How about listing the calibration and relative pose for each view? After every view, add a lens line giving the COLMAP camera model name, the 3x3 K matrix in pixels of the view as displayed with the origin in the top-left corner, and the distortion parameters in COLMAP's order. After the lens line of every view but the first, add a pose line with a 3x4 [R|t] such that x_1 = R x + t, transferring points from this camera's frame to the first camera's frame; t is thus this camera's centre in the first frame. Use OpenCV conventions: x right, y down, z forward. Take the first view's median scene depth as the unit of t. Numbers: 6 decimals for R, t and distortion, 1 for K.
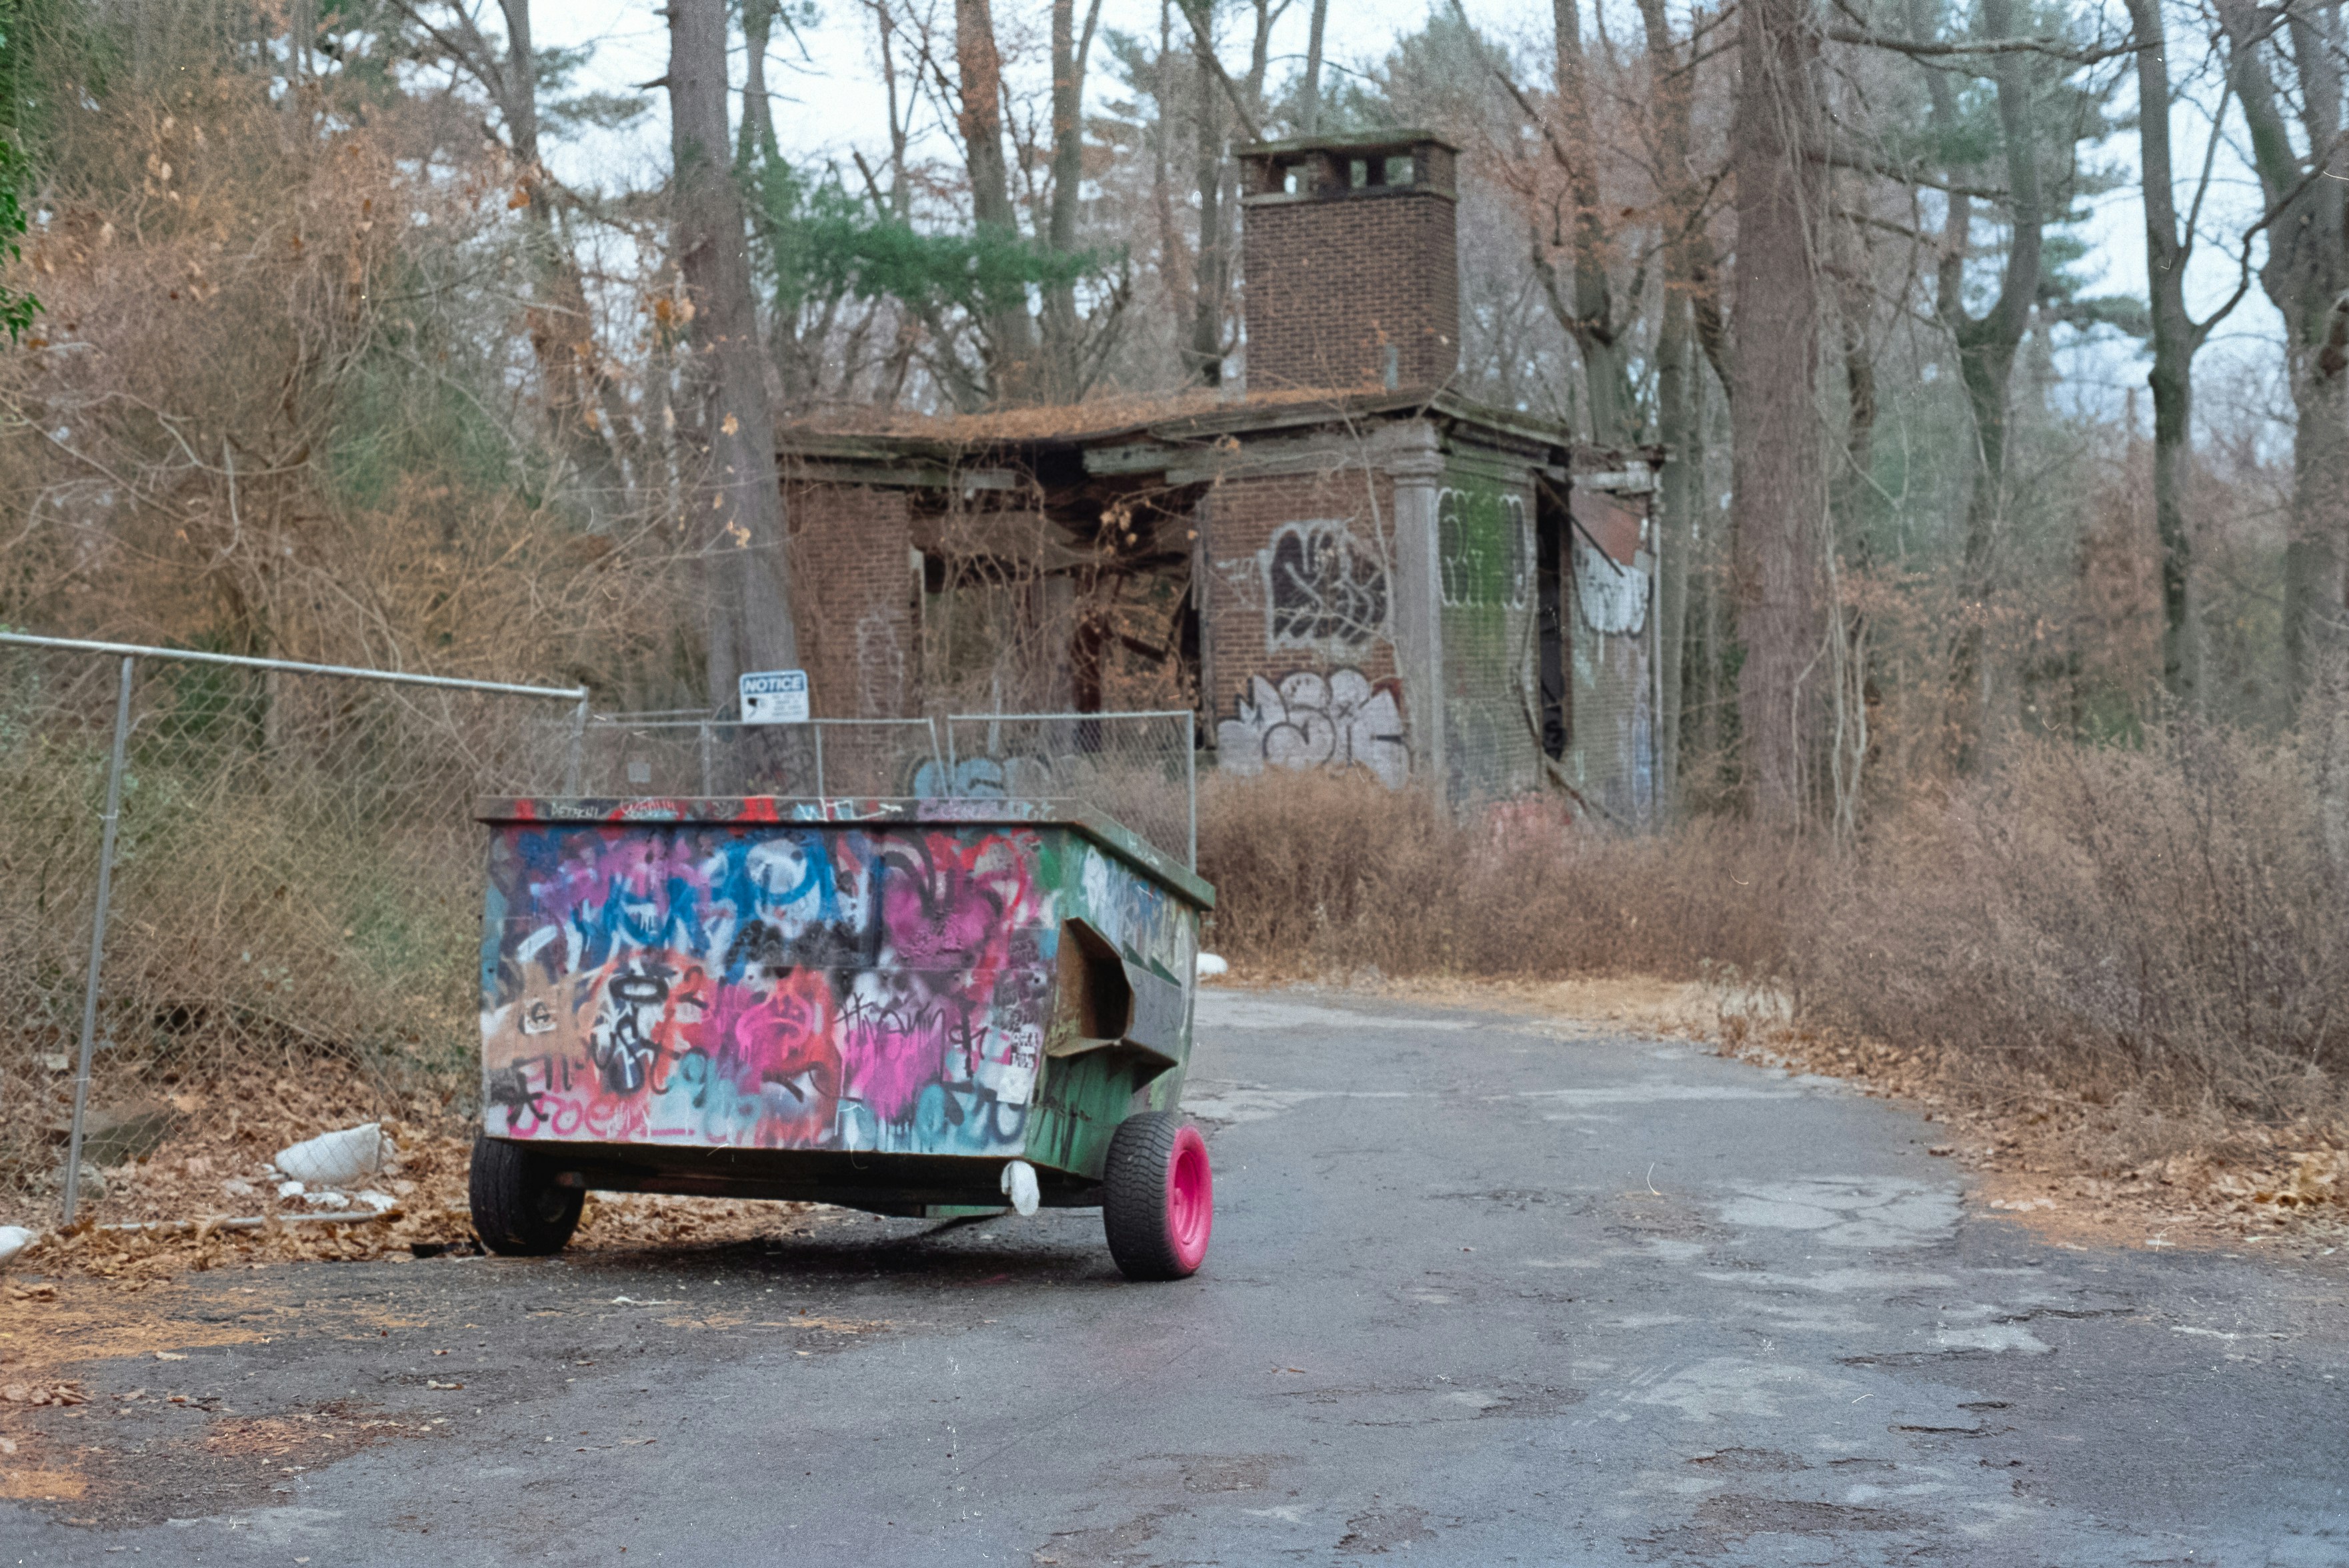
lens RADIAL K [[3435.1, 0, 1174.5], [0, 3435.1, 784.0], [0, 0, 1]] dist [-0.116876, 0.136183]
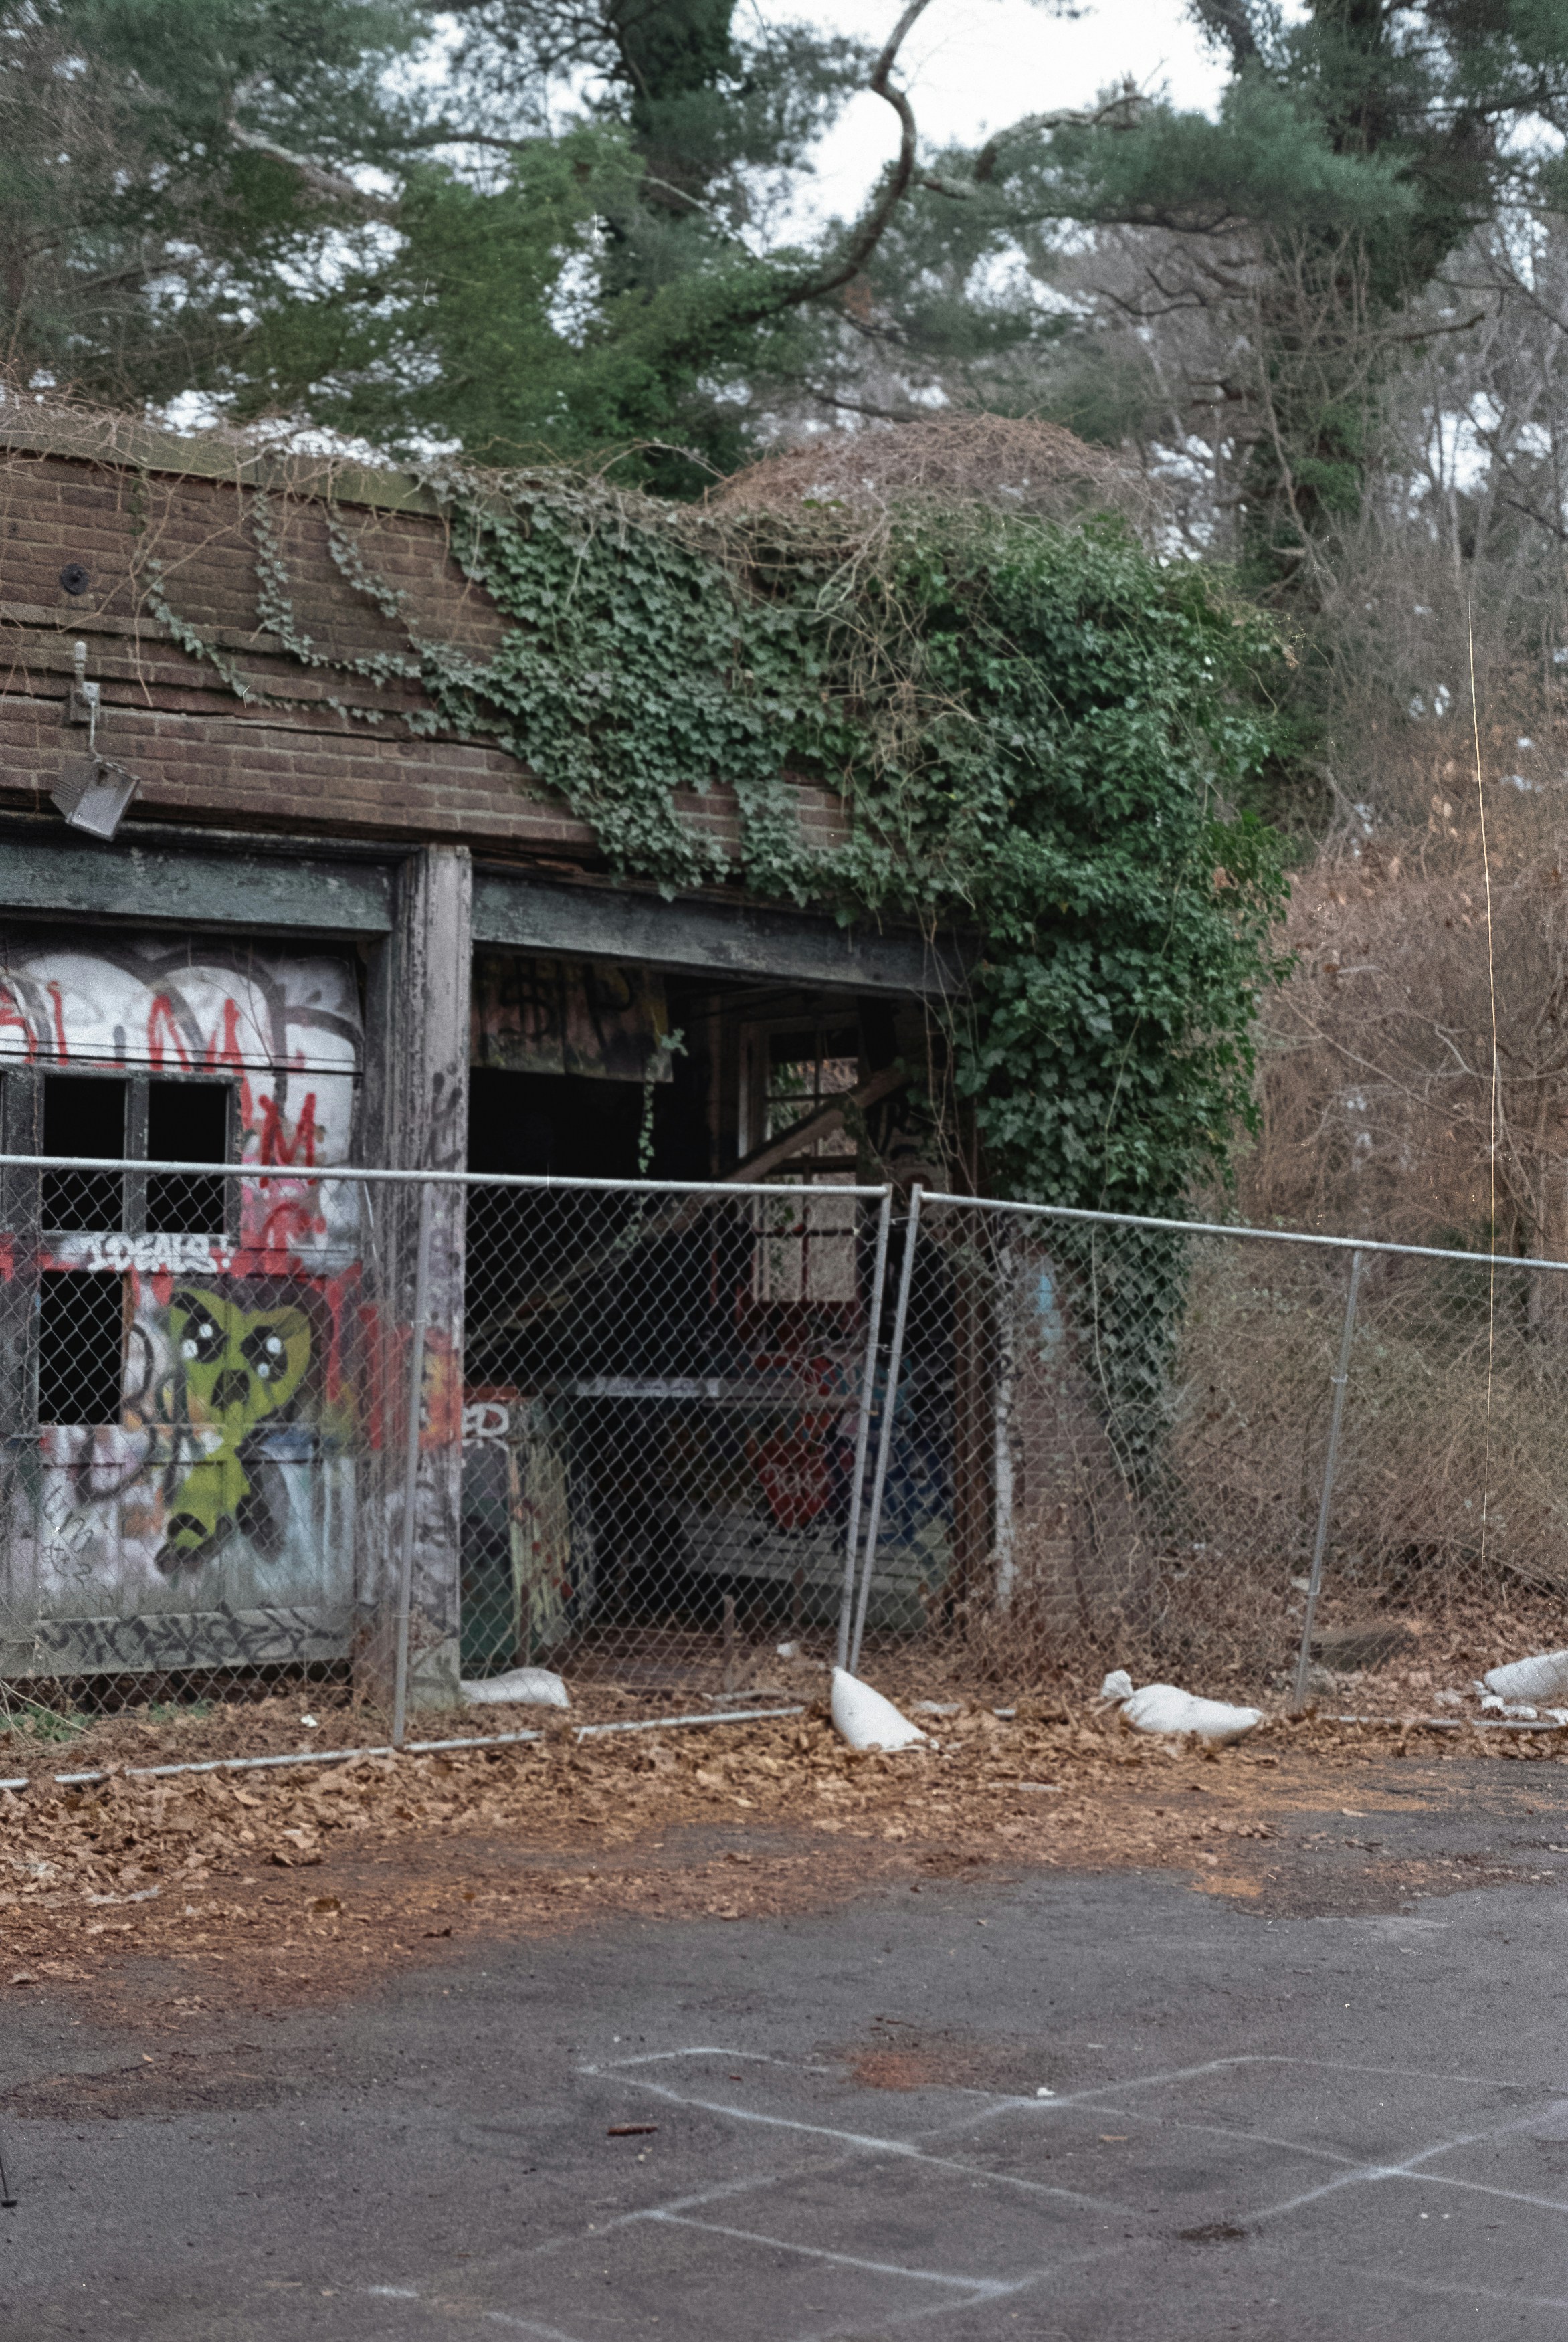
lens RADIAL K [[3425.1, 0, 784.0], [0, 3425.1, 1171.0], [0, 0, 1]] dist [-0.116876, 0.136183]
pose [[0.877556, 0.001243, -0.479473, 0.093915], [-0.027132, 0.998523, -0.047070, -0.002231], [0.478707, 0.054315, 0.876293, -0.164399]]
